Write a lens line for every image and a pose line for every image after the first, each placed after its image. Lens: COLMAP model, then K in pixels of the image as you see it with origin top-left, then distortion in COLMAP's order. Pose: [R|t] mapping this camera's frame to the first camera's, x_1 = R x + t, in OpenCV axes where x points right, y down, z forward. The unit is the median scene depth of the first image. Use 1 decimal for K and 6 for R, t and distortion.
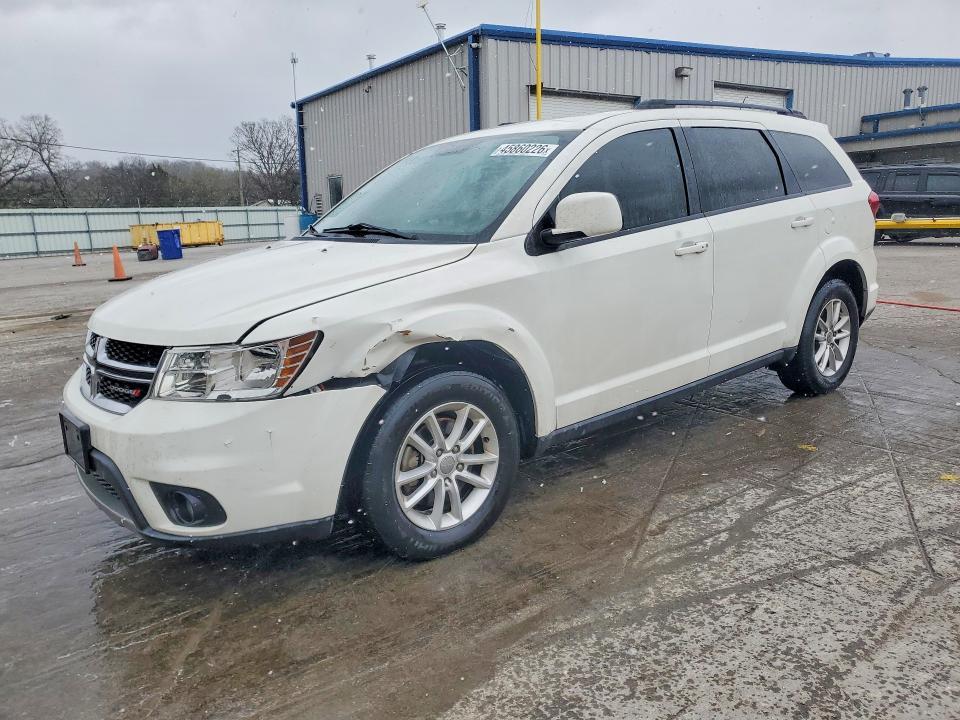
lens RADIAL K [[721.0, 0, 480.7], [0, 721.0, 357.2], [0, 0, 1]] dist [0.025139, -0.003503]
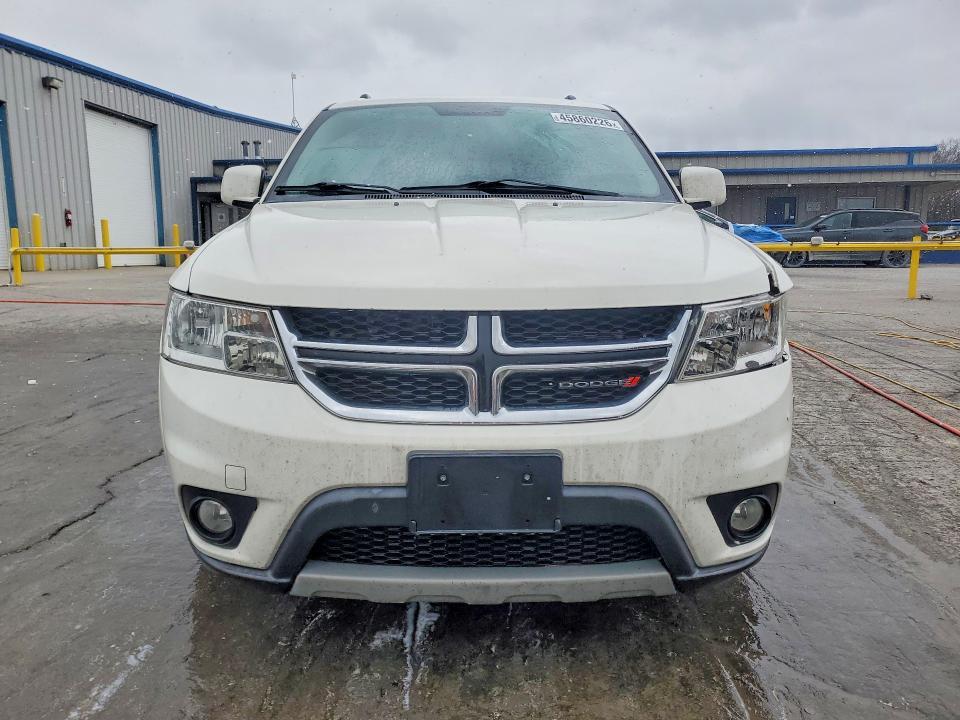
lens RADIAL K [[721.0, 0, 483.5], [0, 721.0, 361.0], [0, 0, 1]] dist [0.025139, -0.003503]
pose [[0.646541, -0.094482, 0.757006, -0.087774], [0.130618, 0.991358, 0.012174, 0.000355], [-0.751614, 0.091007, 0.653295, 0.054724]]
